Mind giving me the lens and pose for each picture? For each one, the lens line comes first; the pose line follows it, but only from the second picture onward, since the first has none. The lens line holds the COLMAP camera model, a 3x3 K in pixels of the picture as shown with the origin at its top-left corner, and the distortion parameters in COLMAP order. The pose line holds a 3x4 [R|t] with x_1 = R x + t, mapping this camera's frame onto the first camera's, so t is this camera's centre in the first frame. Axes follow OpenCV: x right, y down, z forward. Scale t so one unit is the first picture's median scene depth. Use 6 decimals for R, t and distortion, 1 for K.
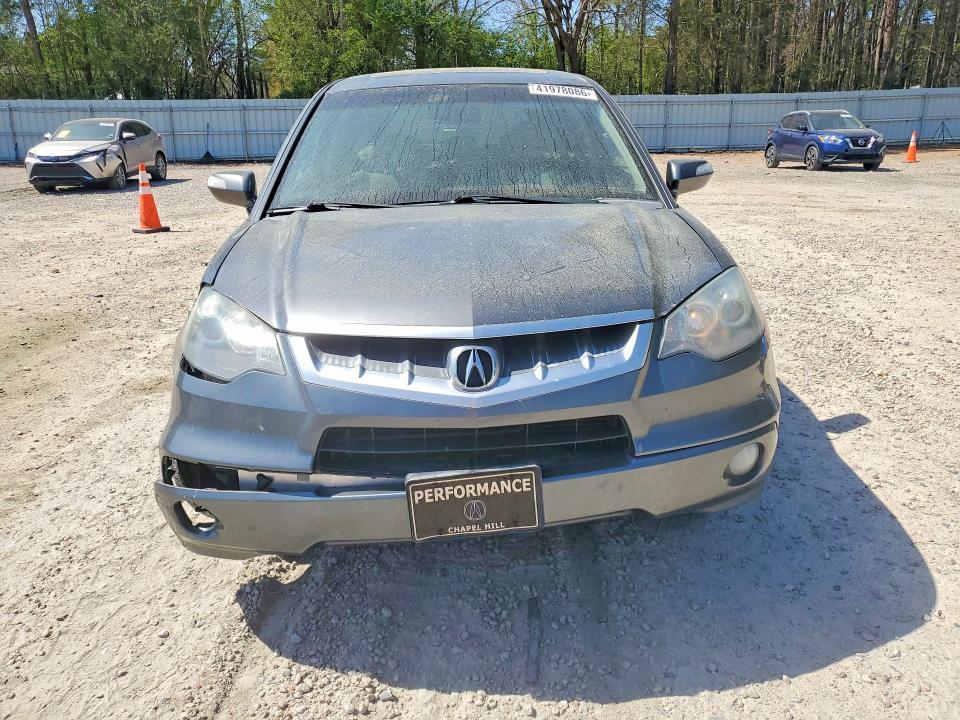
lens RADIAL K [[744.6, 0, 480.1], [0, 744.6, 360.7], [0, 0, 1]] dist [-0.000670, 0.024218]
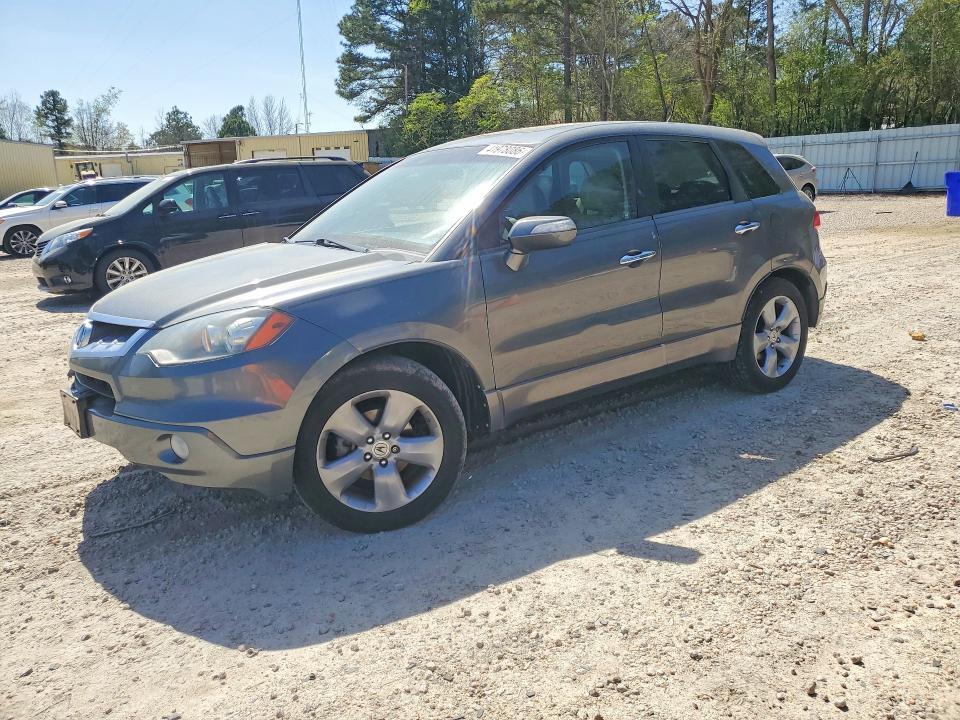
lens RADIAL K [[744.6, 0, 479.7], [0, 744.6, 357.1], [0, 0, 1]] dist [-0.000670, 0.024218]
pose [[0.564764, 0.178166, -0.805791, 0.125636], [-0.210293, 0.975253, 0.068245, -0.016573], [0.798009, 0.130910, 0.588255, 0.047061]]
